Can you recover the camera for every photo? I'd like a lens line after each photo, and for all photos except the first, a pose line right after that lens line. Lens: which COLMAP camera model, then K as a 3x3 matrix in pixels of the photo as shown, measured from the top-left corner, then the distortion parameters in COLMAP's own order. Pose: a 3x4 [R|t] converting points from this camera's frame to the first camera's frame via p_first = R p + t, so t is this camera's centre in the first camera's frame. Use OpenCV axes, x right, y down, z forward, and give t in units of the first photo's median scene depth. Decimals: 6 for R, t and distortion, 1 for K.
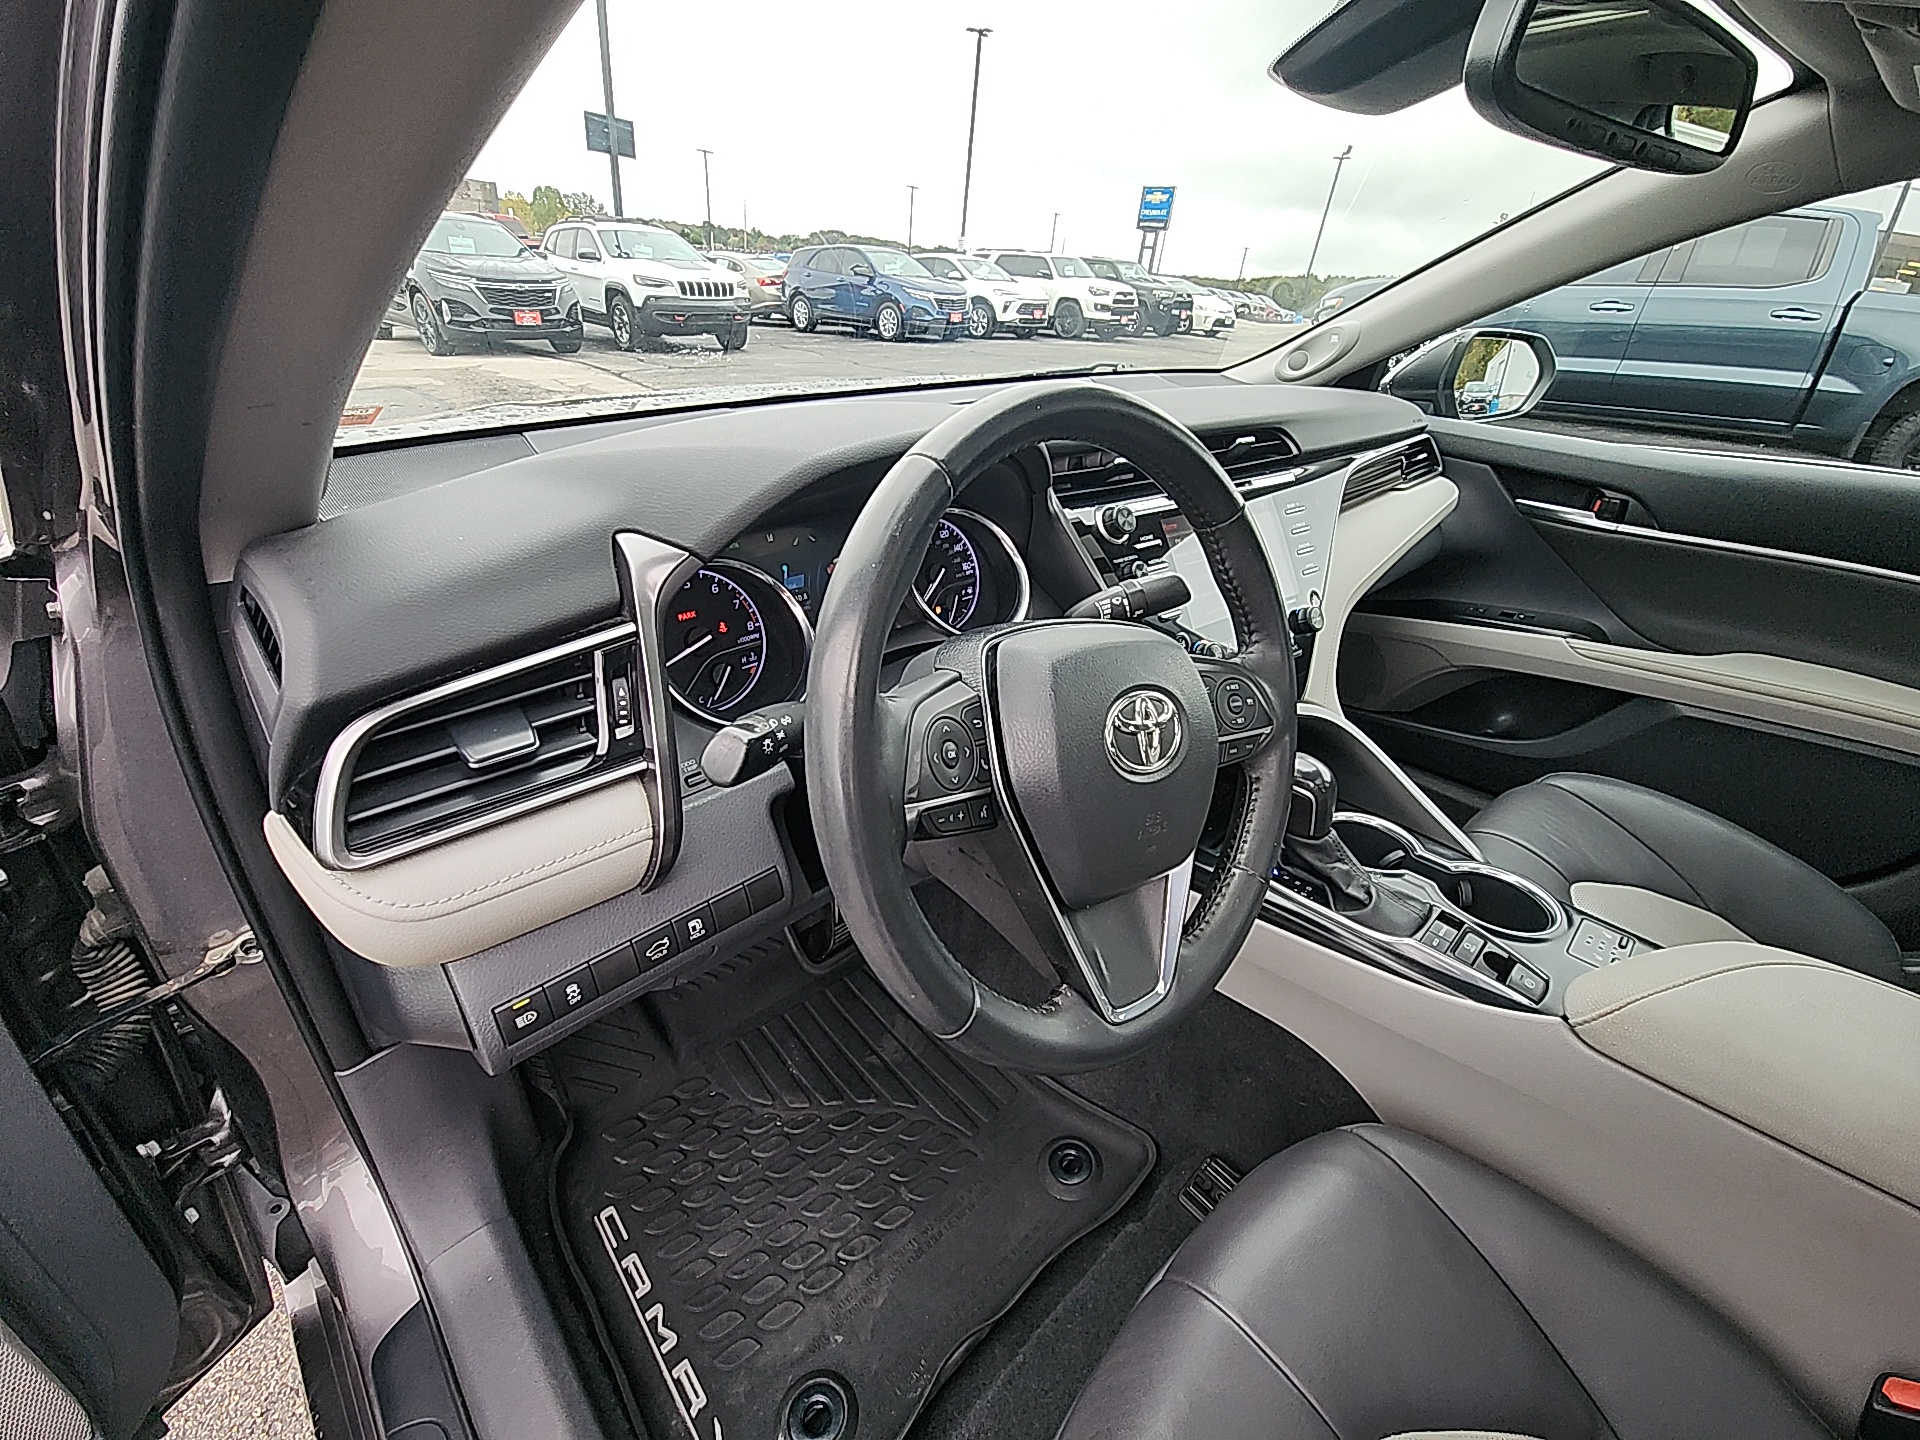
lens RADIAL K [[770.2, 0, 948.7], [0, 770.2, 703.8], [0, 0, 1]] dist [0.010497, -0.008680]
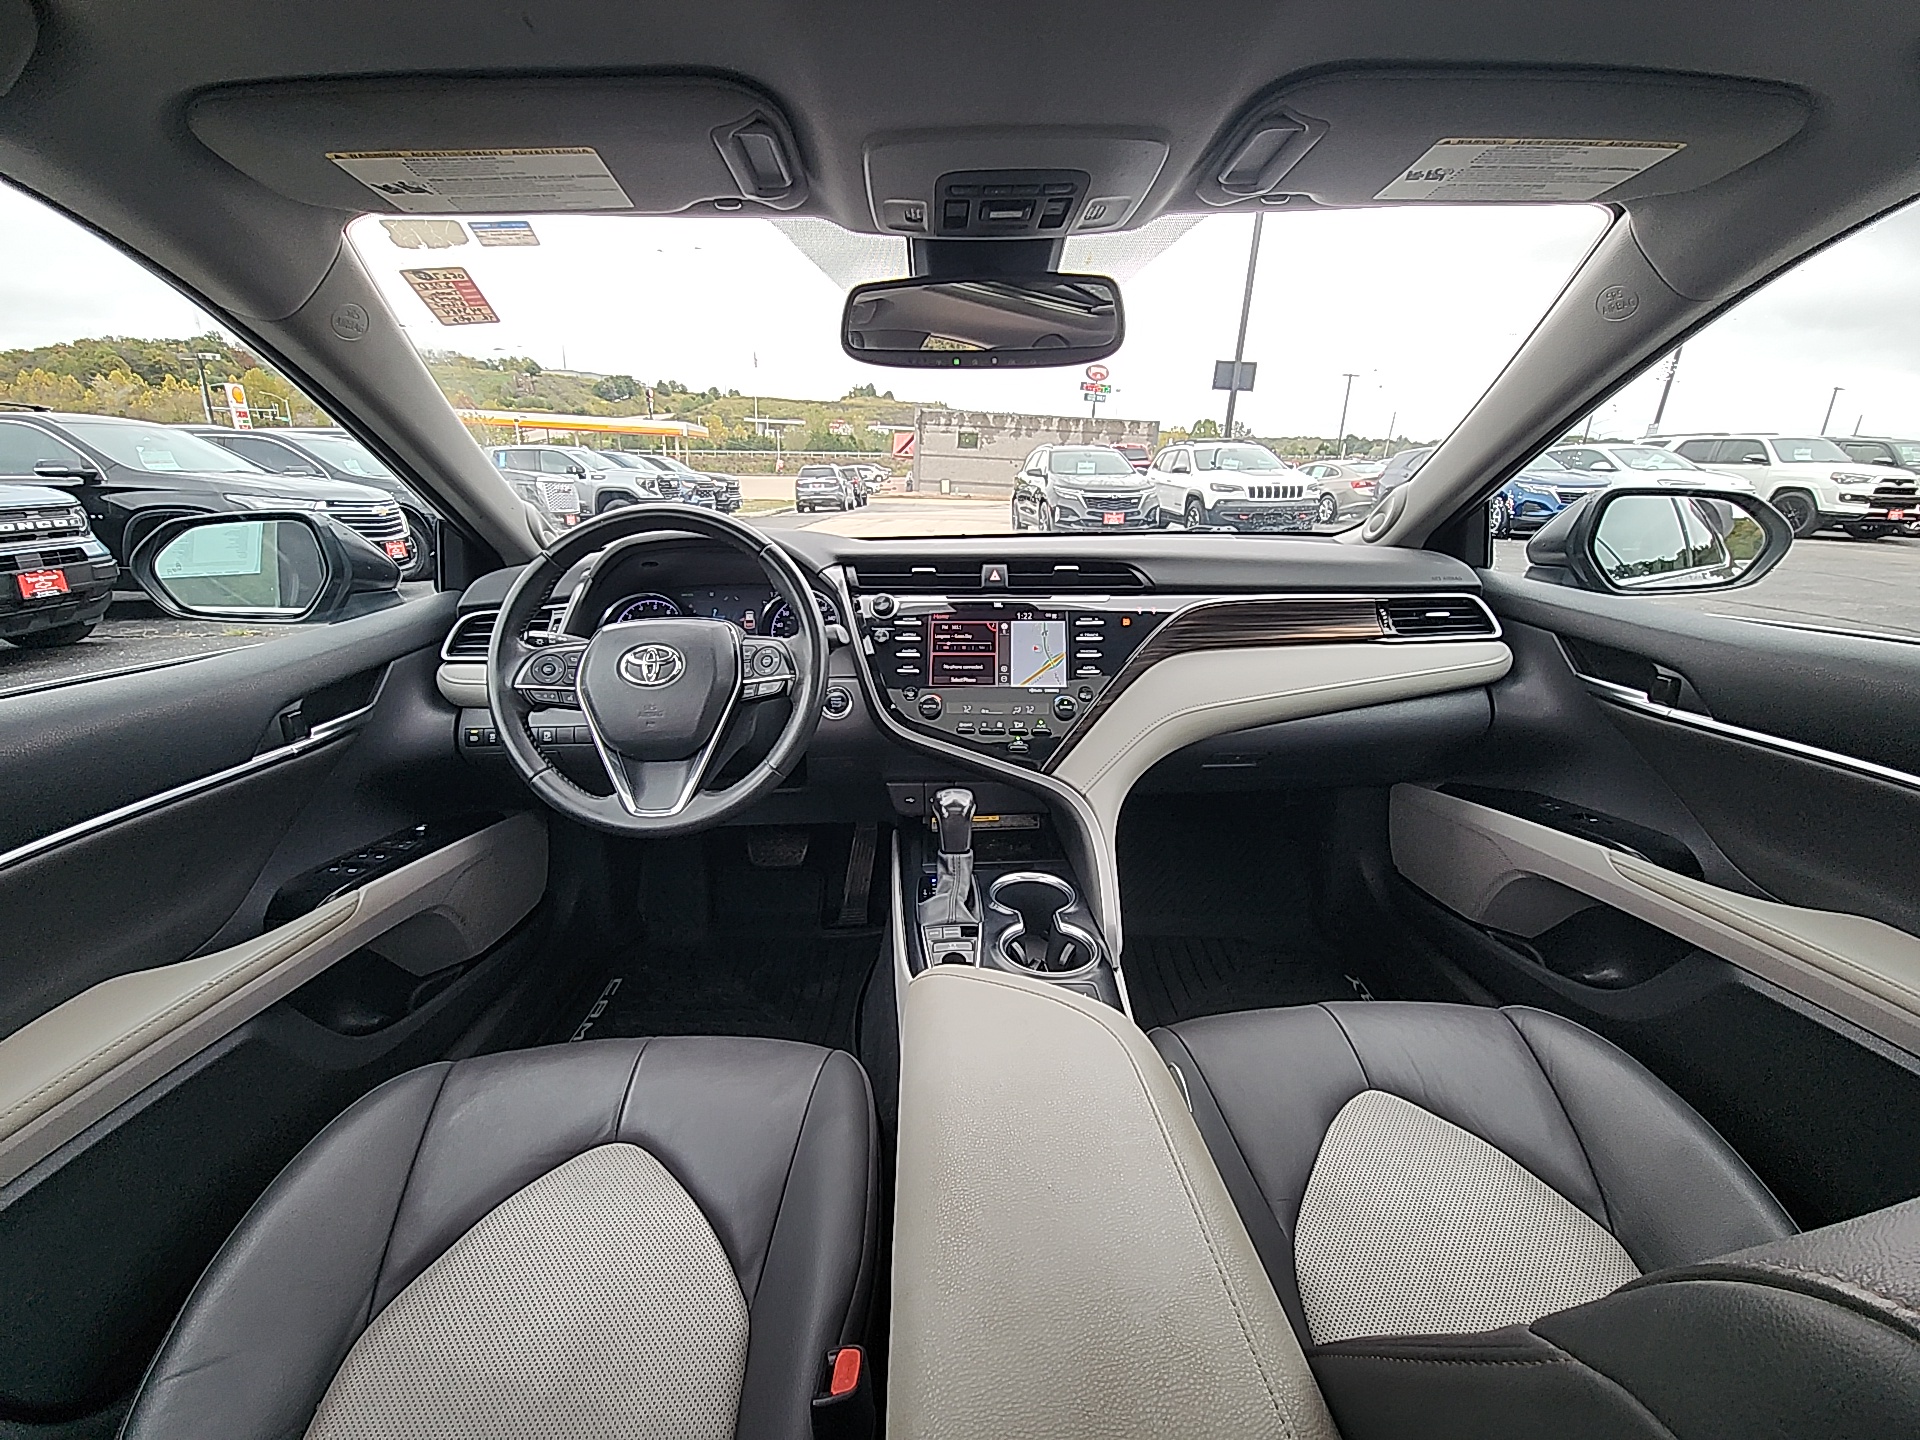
lens RADIAL K [[772.3, 0, 955.4], [0, 772.3, 713.9], [0, 0, 1]] dist [-0.000016, -0.005215]
pose [[0.754750, 0.146436, -0.639460, 0.097467], [-0.281361, 0.952819, -0.113893, 0.007431], [0.592611, 0.265880, 0.760342, -0.001356]]
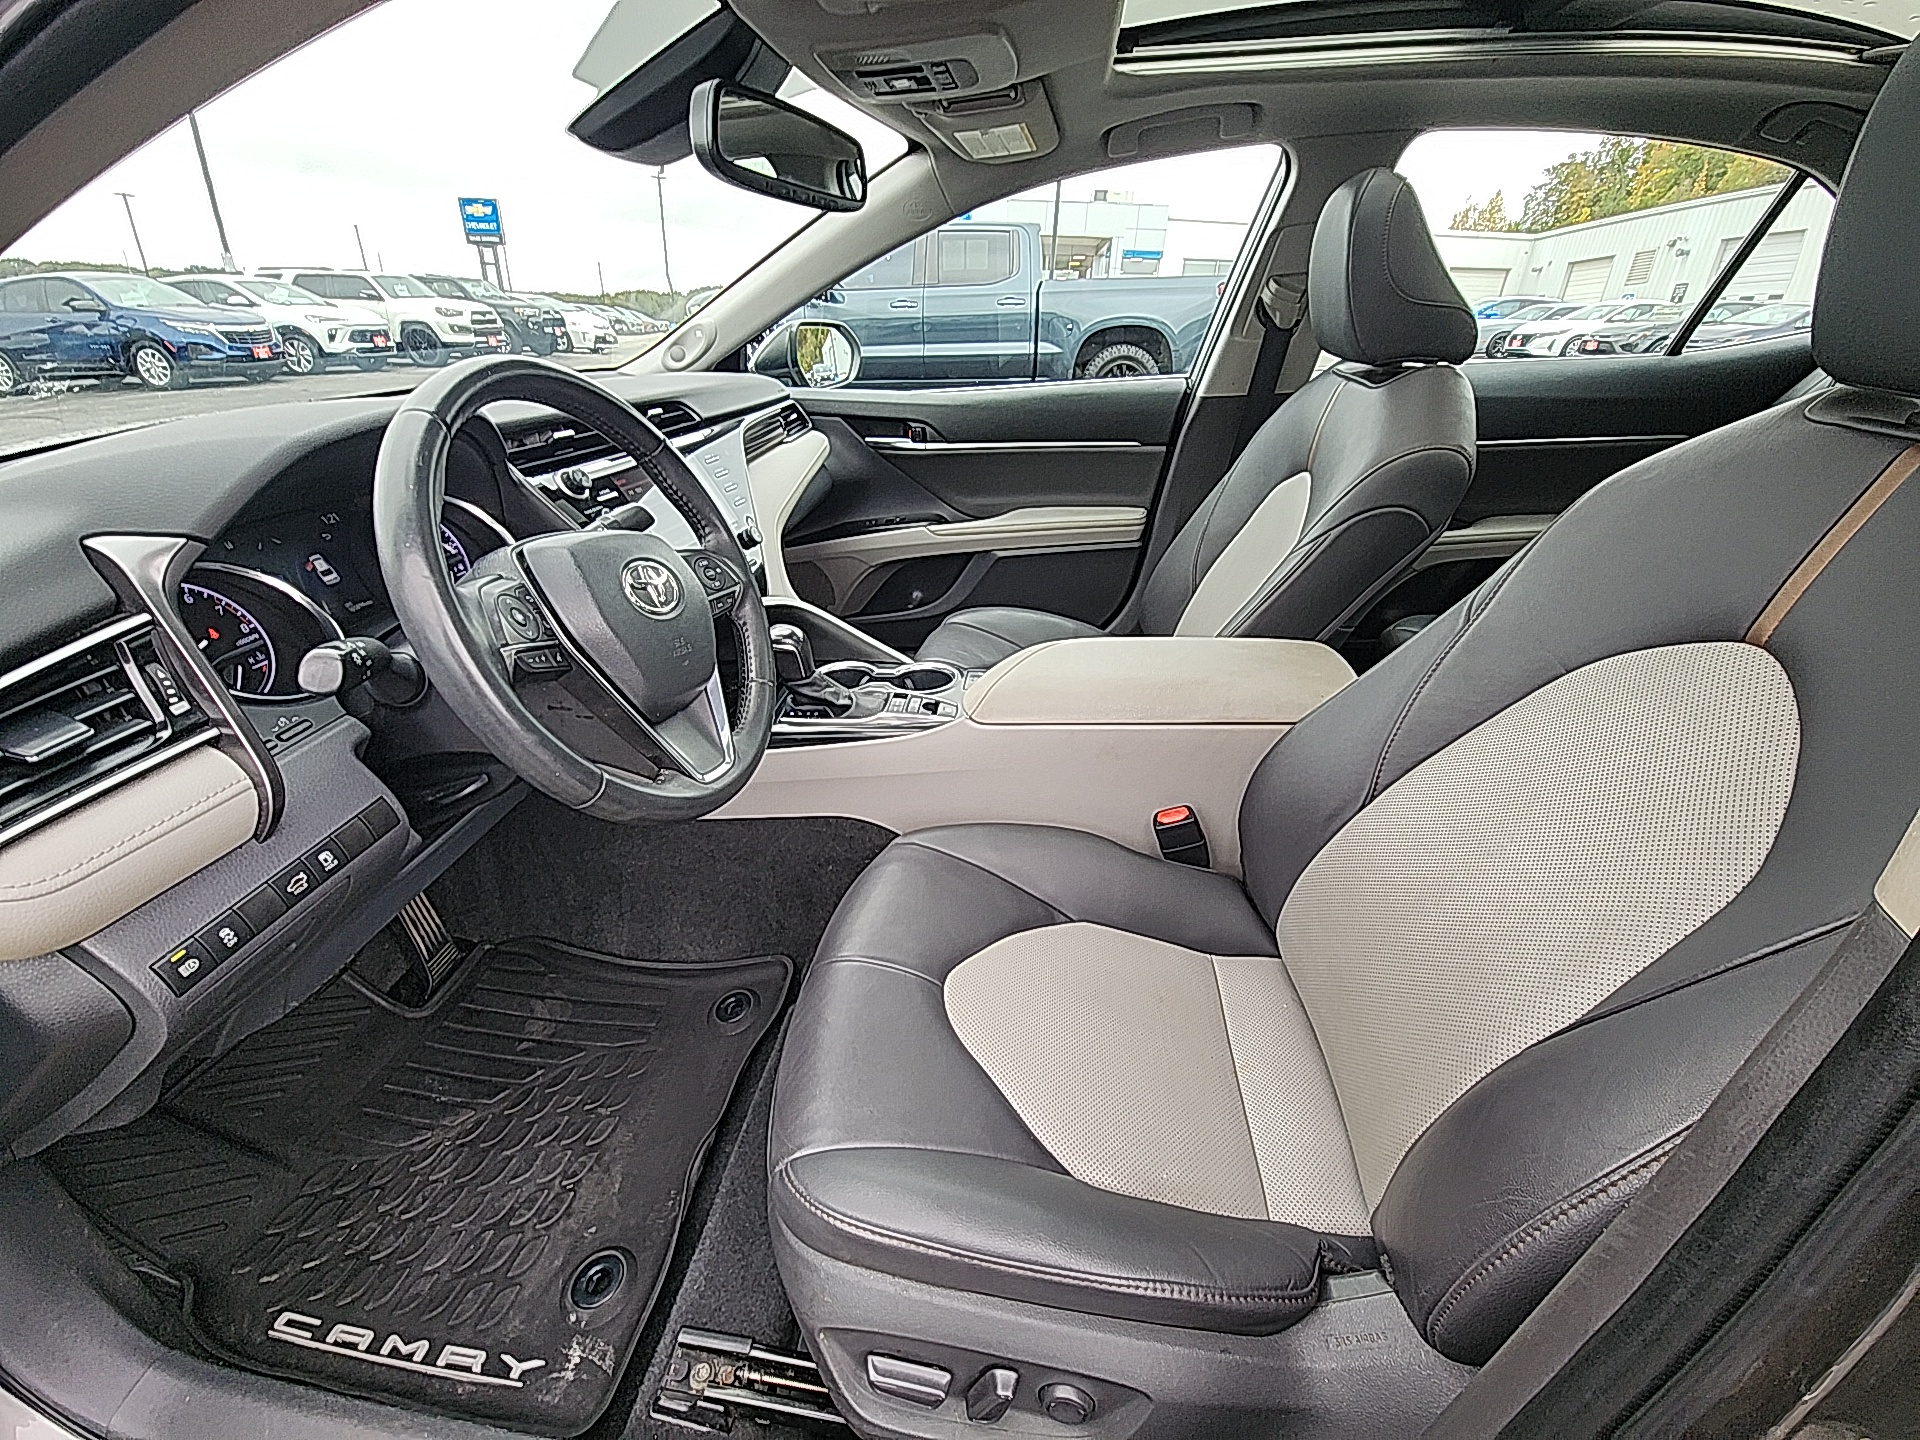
lens RADIAL K [[773.2, 0, 949.3], [0, 773.2, 700.2], [0, 0, 1]] dist [0.009088, -0.006509]
pose [[0.767422, -0.324998, 0.552666, -0.008730], [0.335433, 0.938139, 0.085902, 0.013521], [-0.546396, 0.119459, 0.828964, -0.022506]]
